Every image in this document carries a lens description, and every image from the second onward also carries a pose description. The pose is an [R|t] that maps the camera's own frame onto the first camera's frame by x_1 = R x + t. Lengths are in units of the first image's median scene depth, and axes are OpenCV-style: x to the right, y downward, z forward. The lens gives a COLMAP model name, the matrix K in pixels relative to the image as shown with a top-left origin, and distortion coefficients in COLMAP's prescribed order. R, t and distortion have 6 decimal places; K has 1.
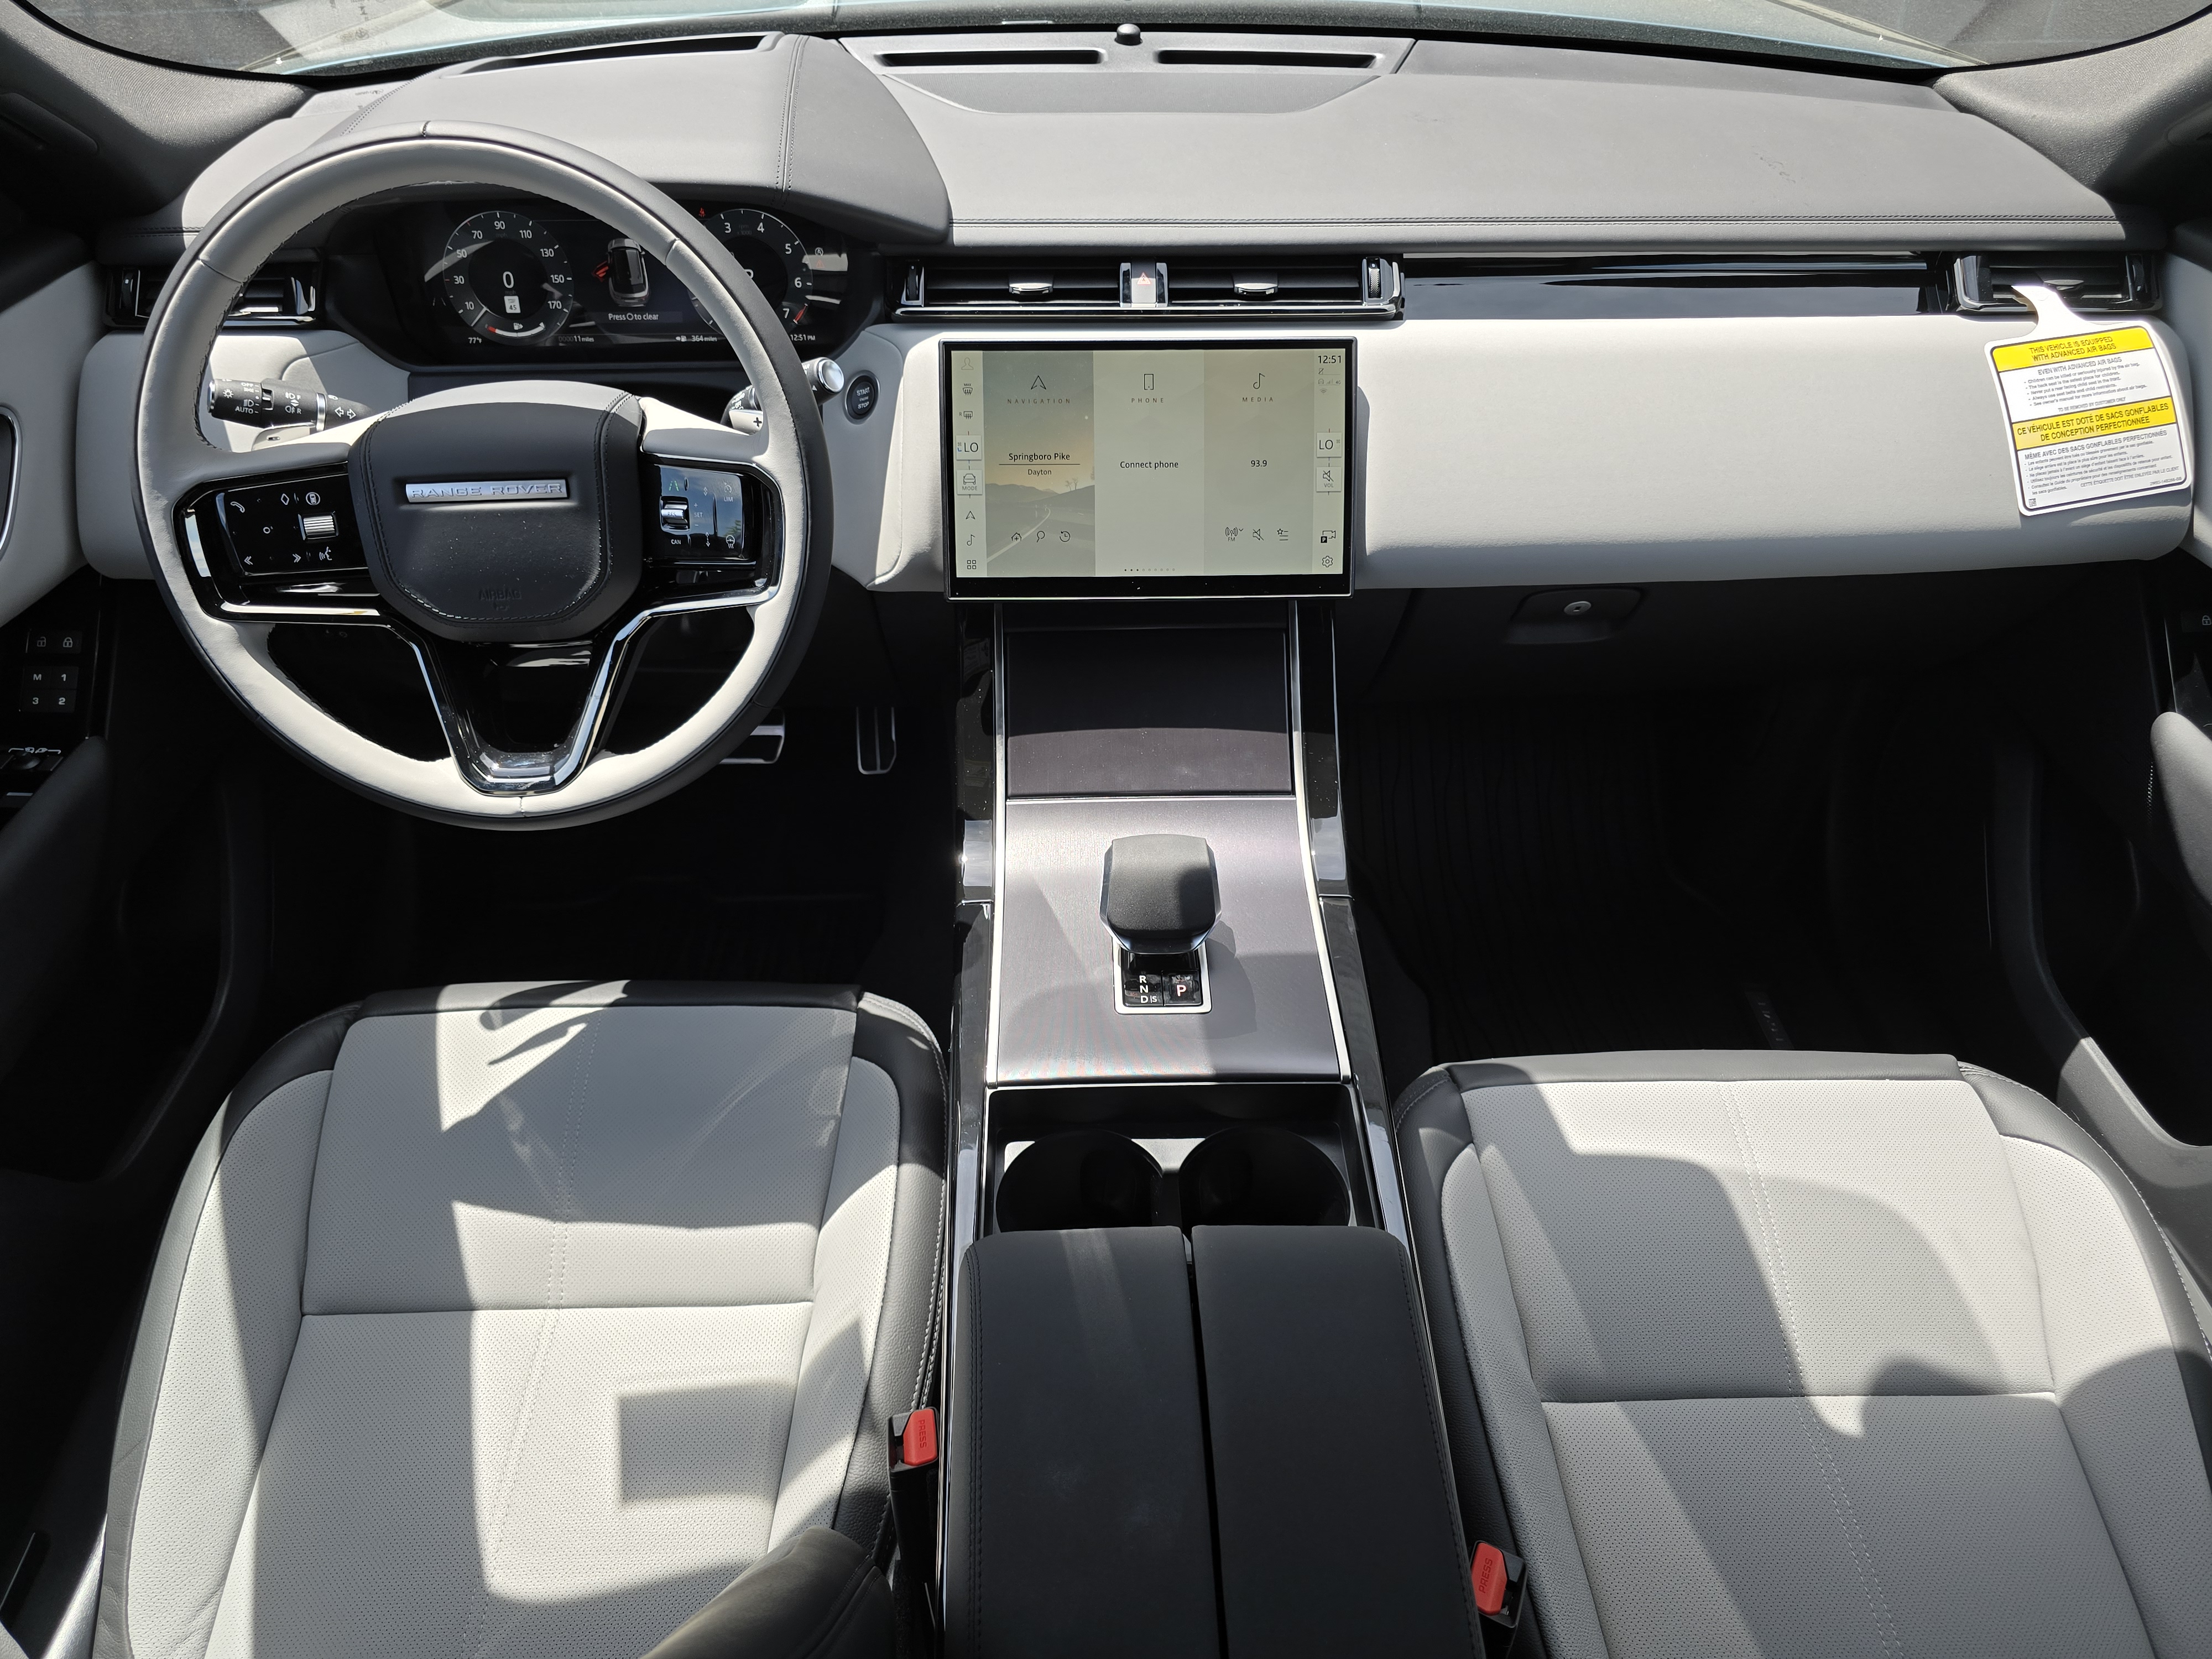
lens RADIAL K [[1483.2, 0, 1117.3], [0, 1483.2, 824.1], [0, 0, 1]] dist [0.083801, -0.106749]
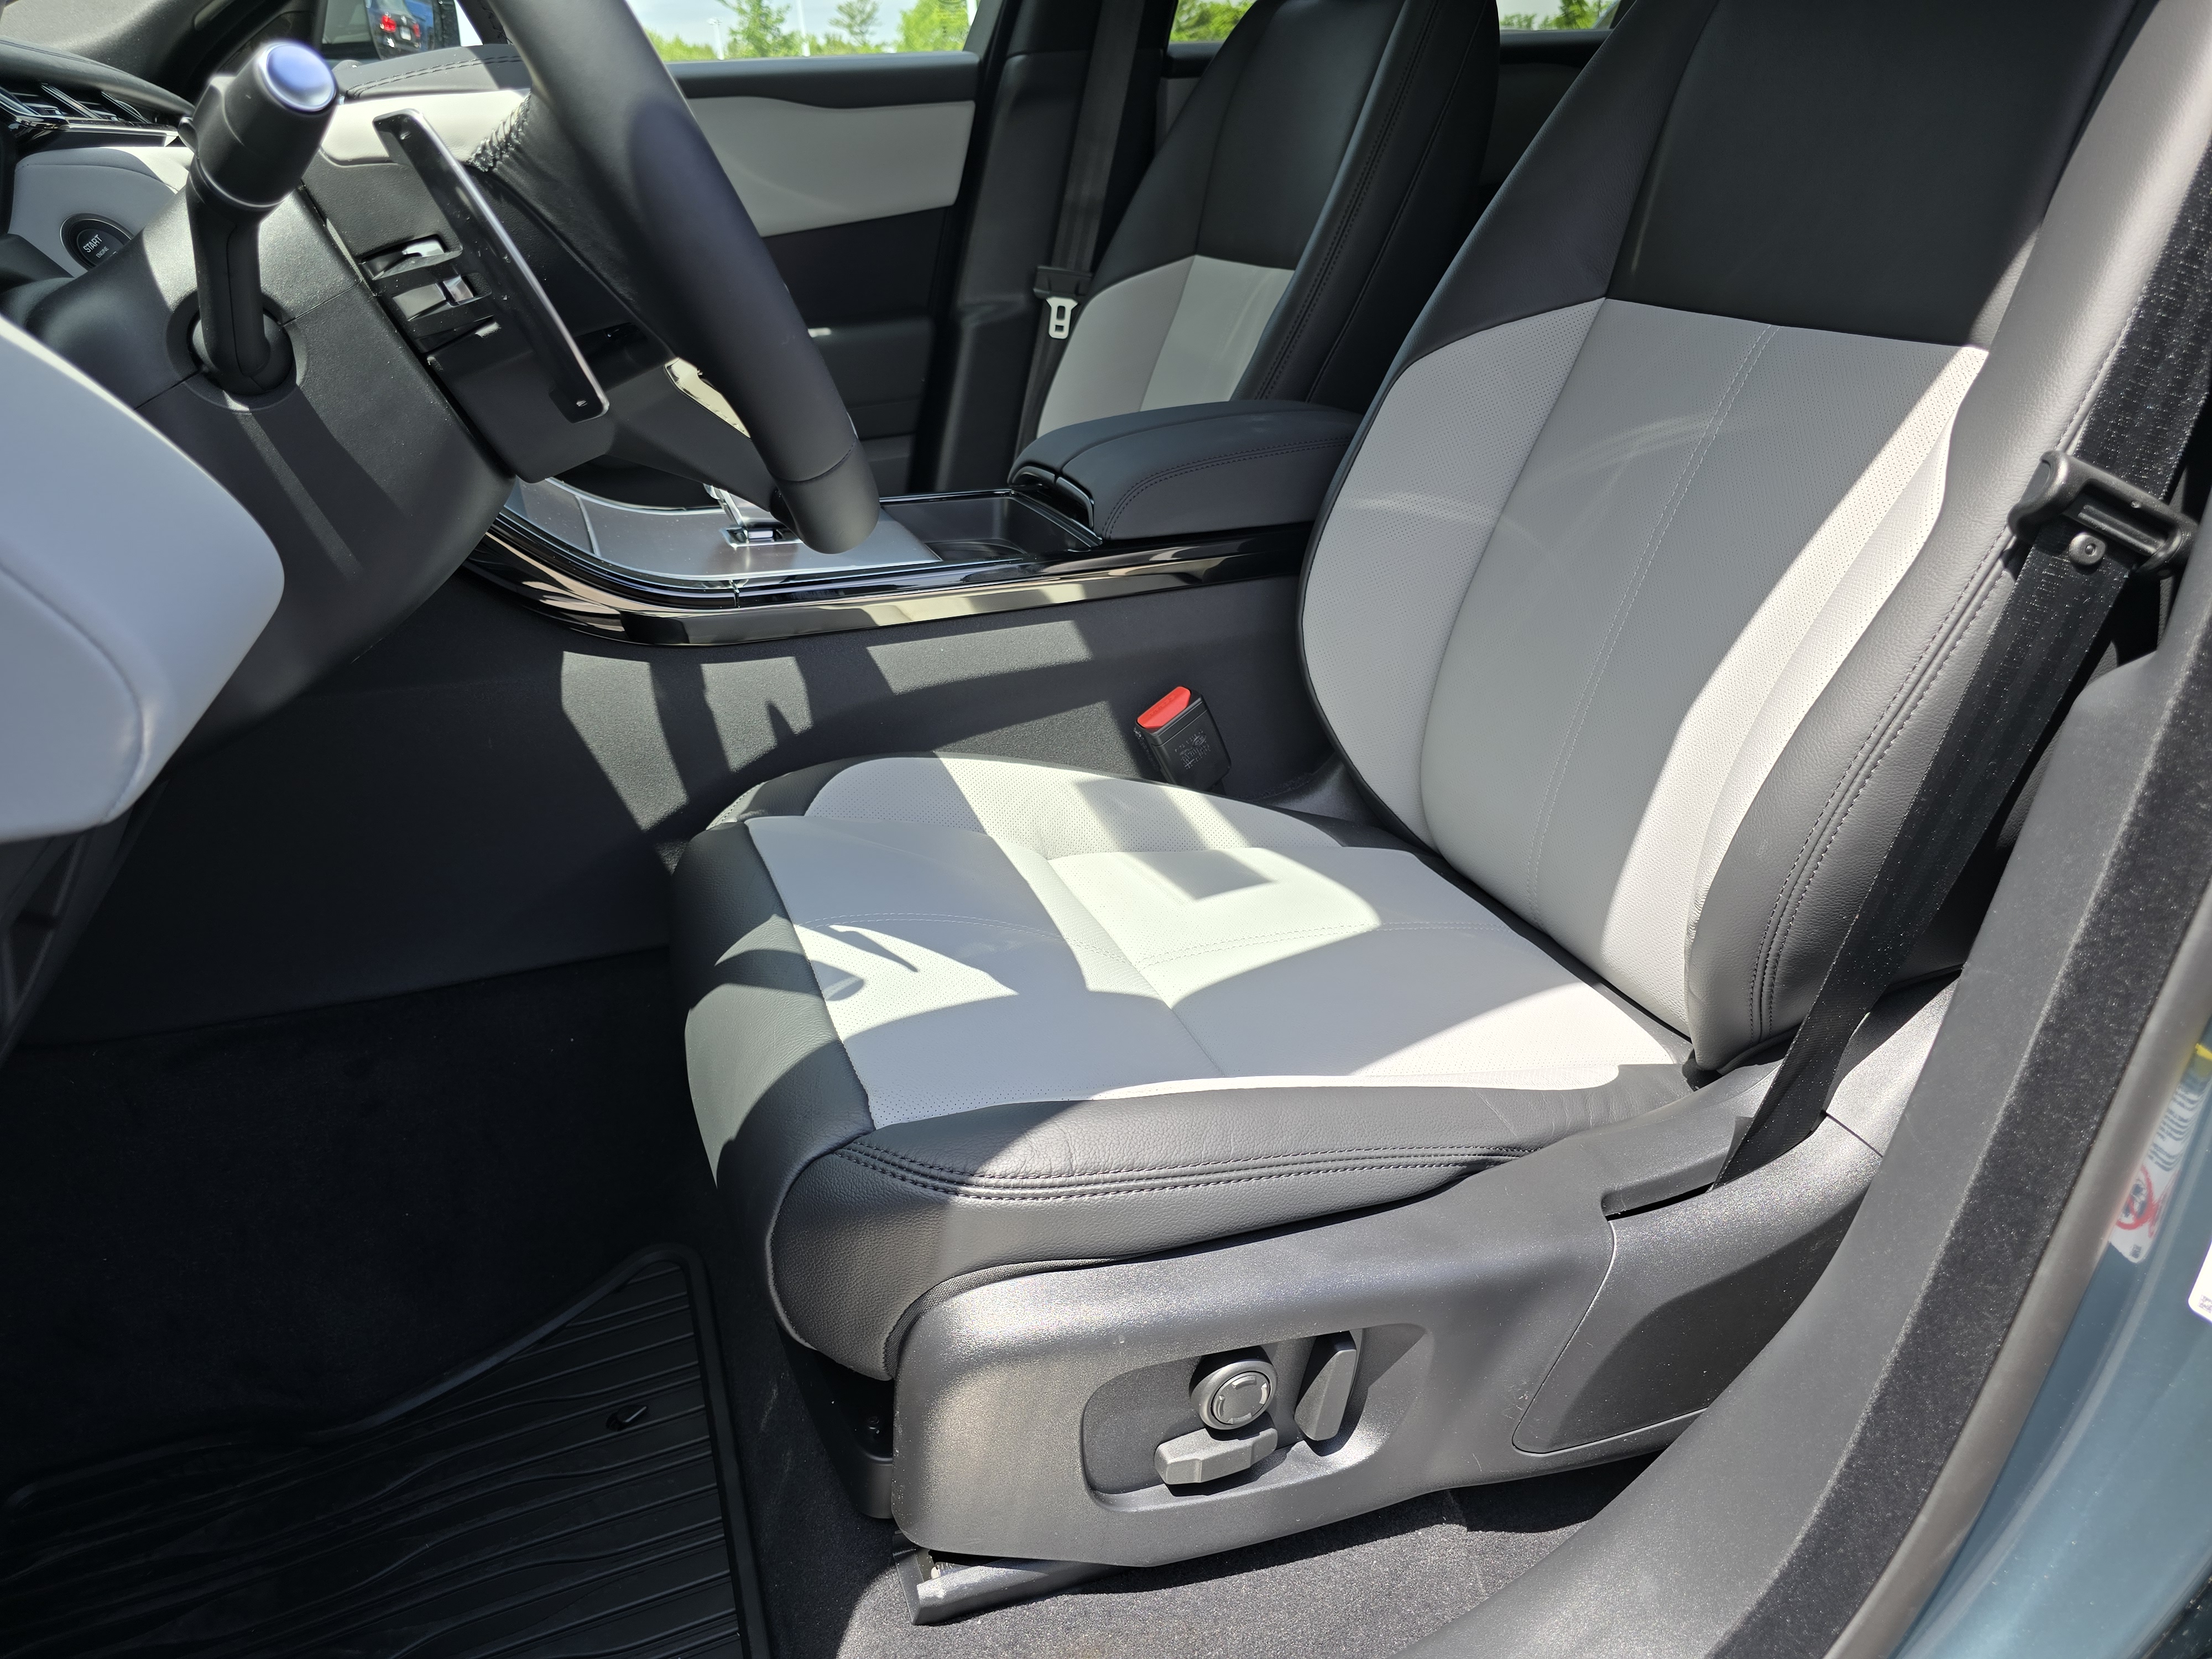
lens RADIAL K [[1525.1, 0, 1106.1], [0, 1525.1, 827.0], [0, 0, 1]] dist [-0.006498, -0.007131]
pose [[-0.355926, -0.368975, 0.858588, -1.107460], [0.613017, 0.601276, 0.512521, -0.217671], [-0.705356, 0.708749, 0.012178, 0.899155]]
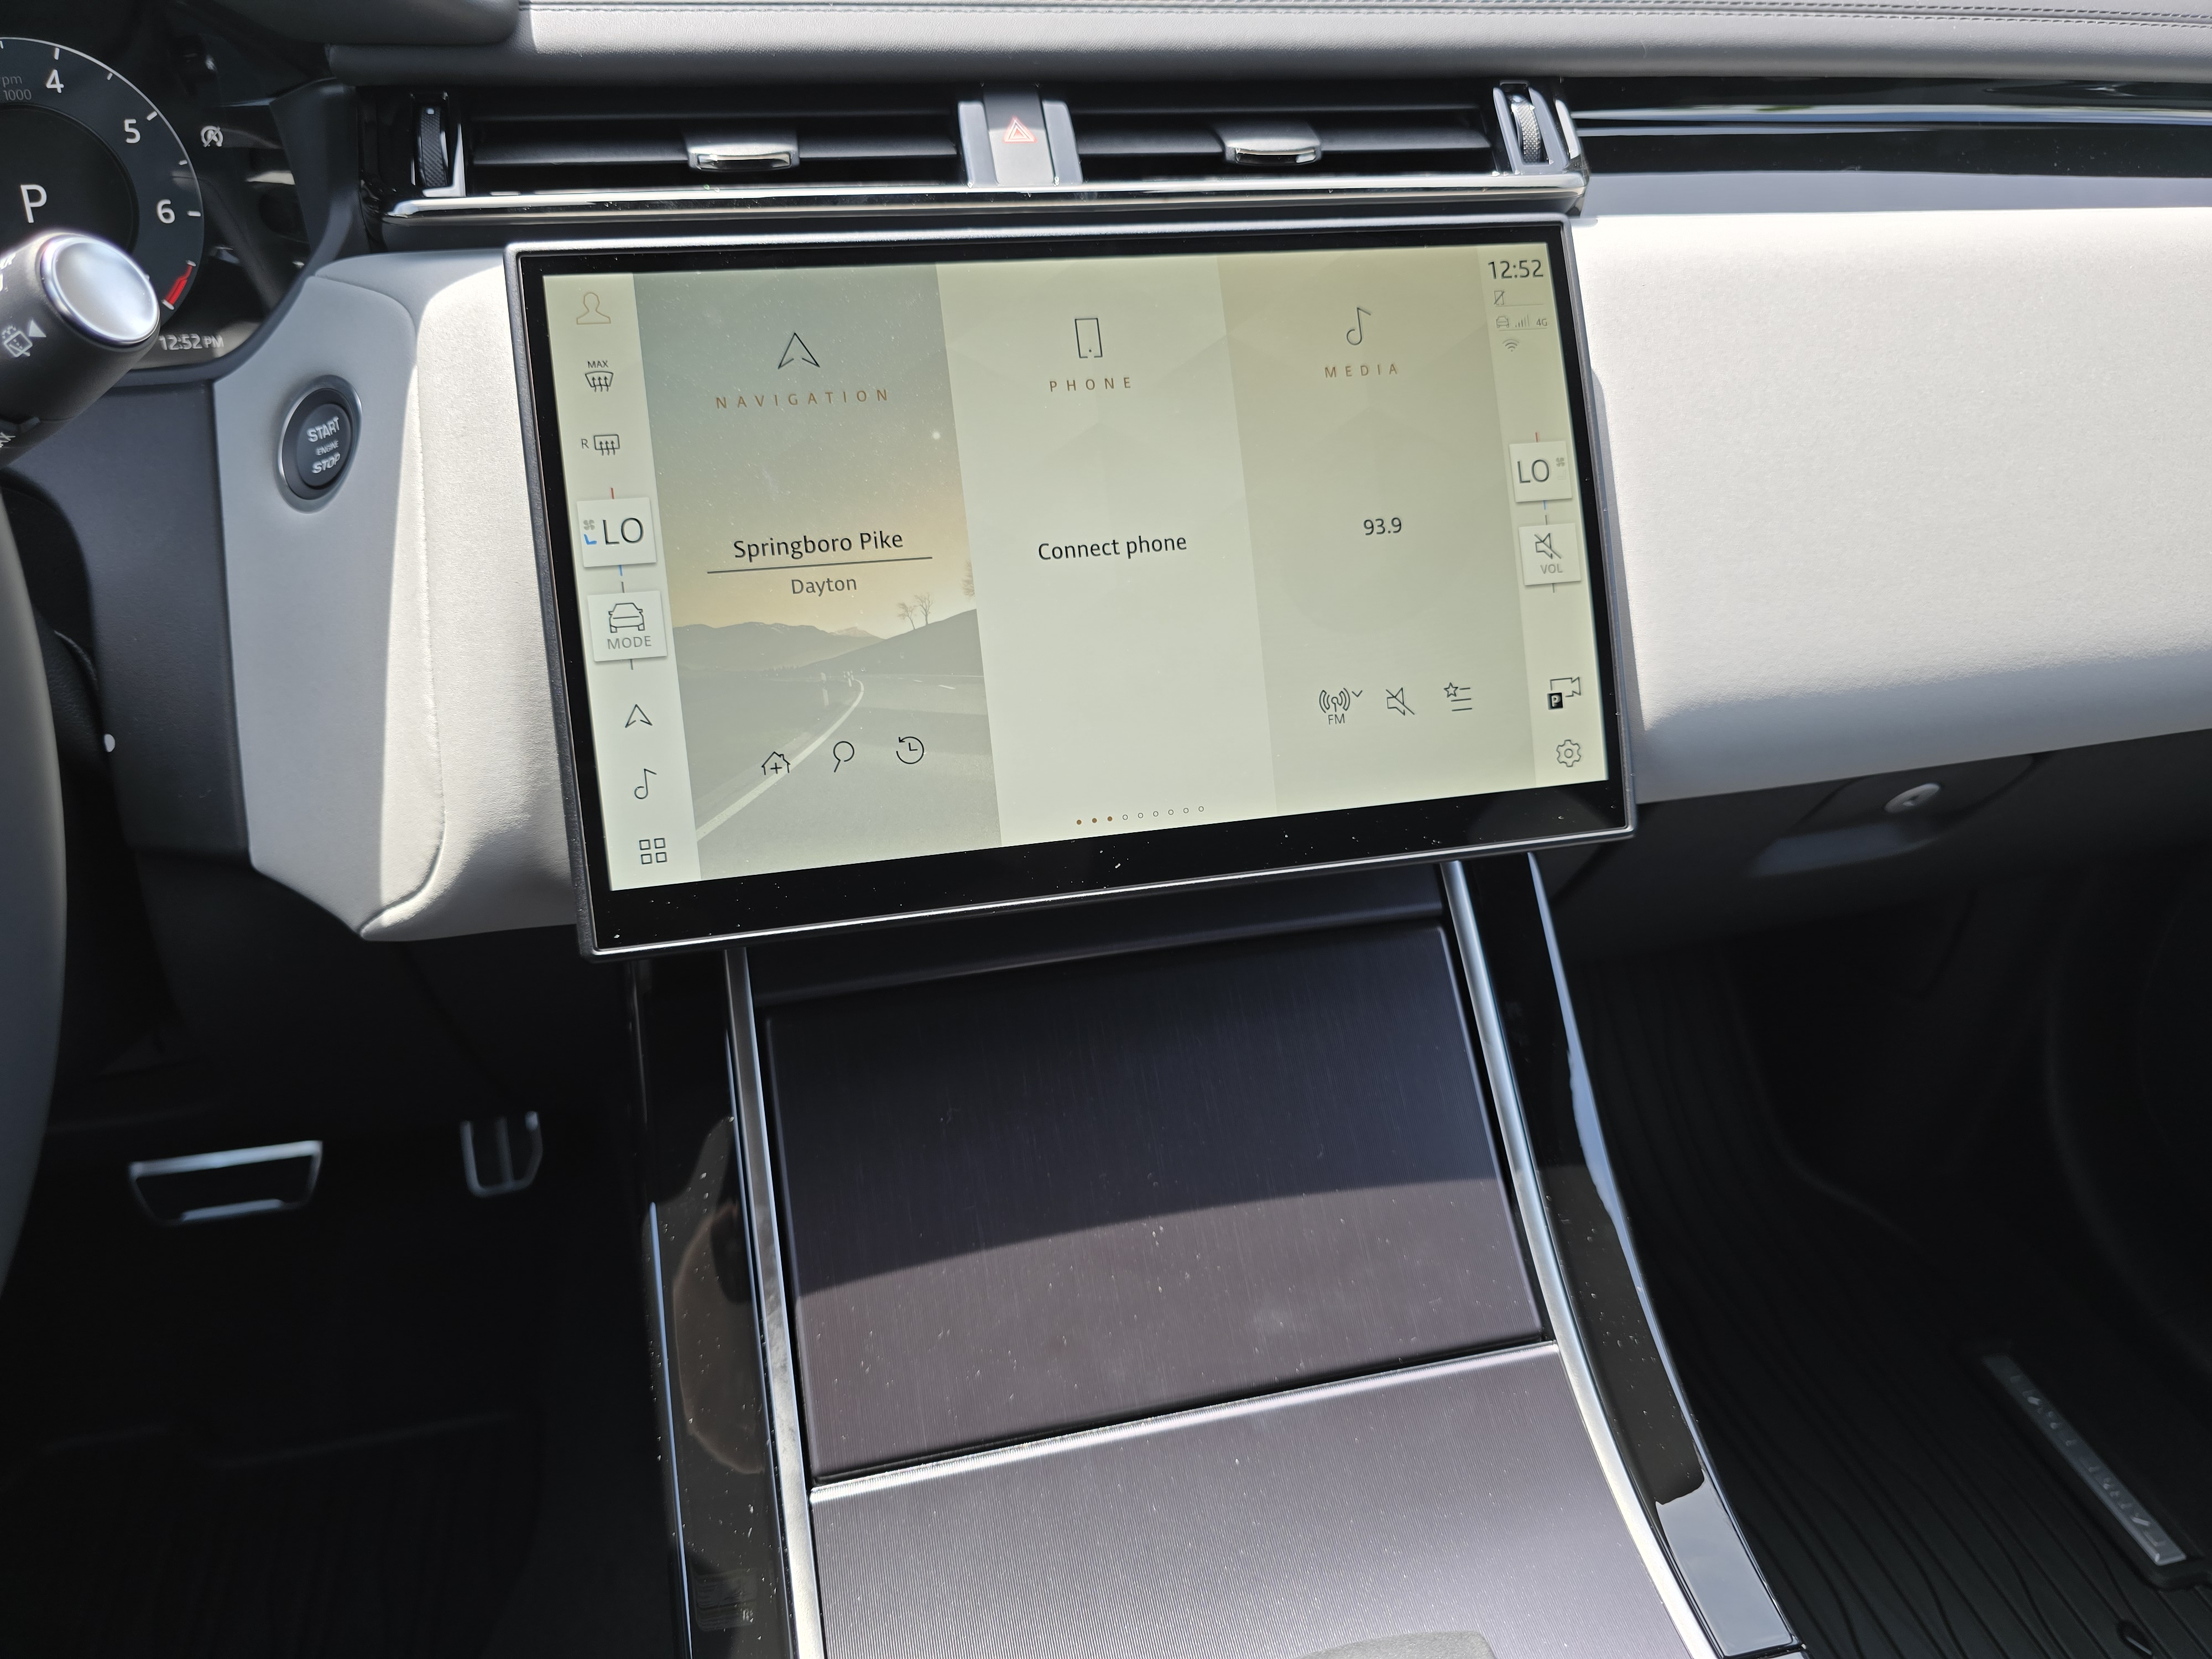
lens RADIAL K [[1497.2, 0, 1089.1], [0, 1497.2, 832.1], [0, 0, 1]] dist [0.039719, -0.041442]
pose [[0.978075, -0.099399, 0.182999, -0.061469], [0.119690, 0.987415, -0.103376, -0.129854], [-0.170420, 0.123013, 0.977663, 0.632687]]
